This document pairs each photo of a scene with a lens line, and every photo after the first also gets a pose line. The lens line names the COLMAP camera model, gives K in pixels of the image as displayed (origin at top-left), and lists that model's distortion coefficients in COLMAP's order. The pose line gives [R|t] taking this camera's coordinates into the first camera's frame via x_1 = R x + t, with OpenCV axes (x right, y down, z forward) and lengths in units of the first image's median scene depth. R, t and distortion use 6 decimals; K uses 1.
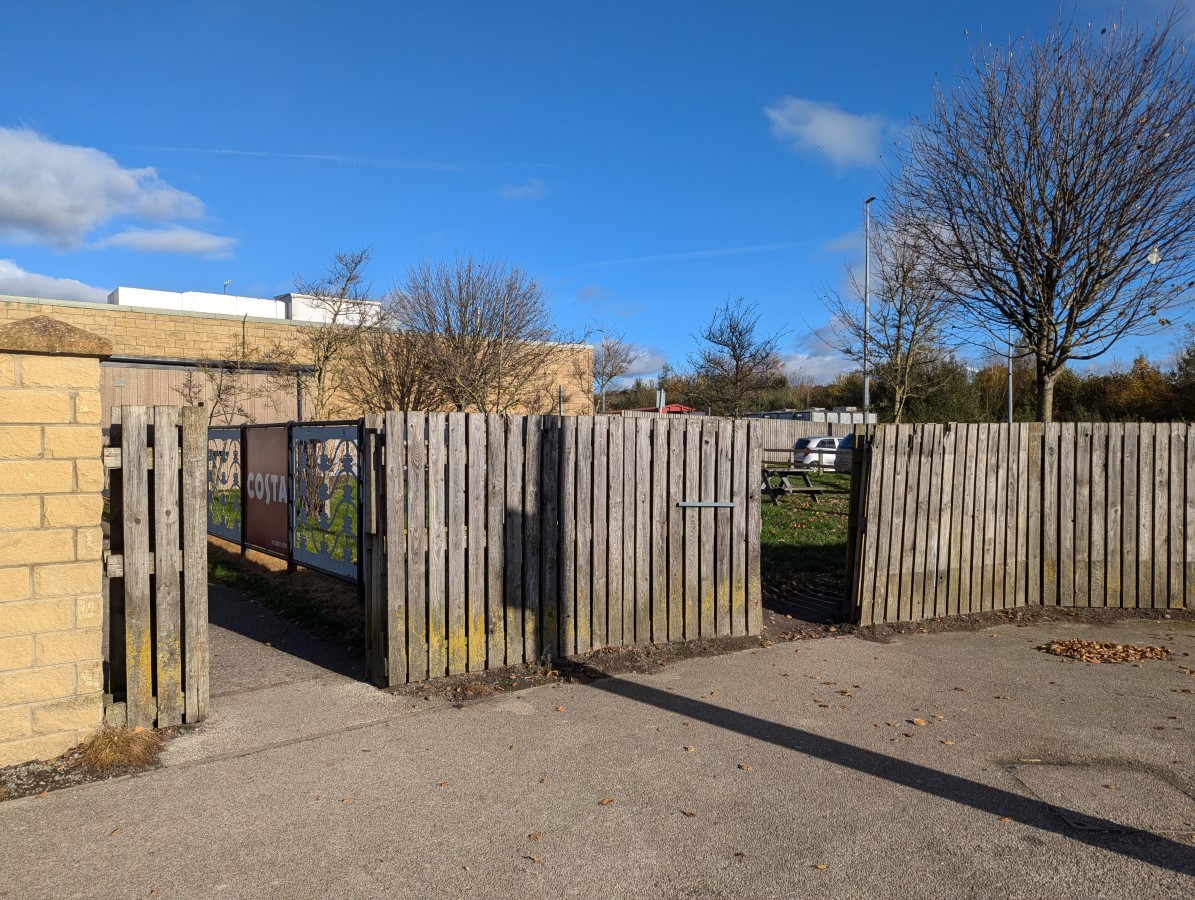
lens RADIAL K [[828.1, 0, 601.6], [0, 828.1, 444.3], [0, 0, 1]] dist [0.068190, -0.066441]
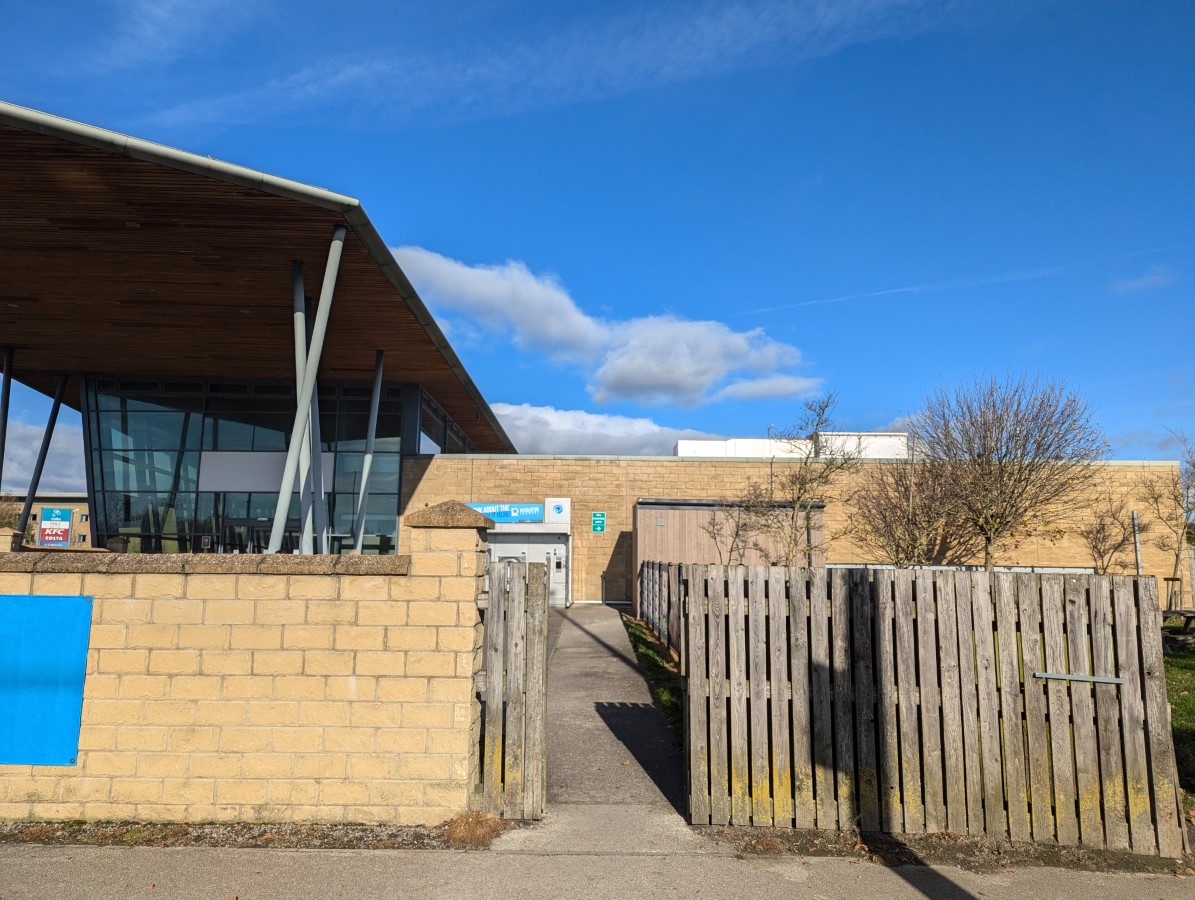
lens RADIAL K [[828.1, 0, 601.6], [0, 828.1, 444.3], [0, 0, 1]] dist [0.068190, -0.066441]
pose [[0.796463, -0.075614, -0.599940, 0.268616], [-0.017111, 0.988935, -0.147358, -0.026776], [0.604444, 0.127631, 0.786357, 0.011833]]
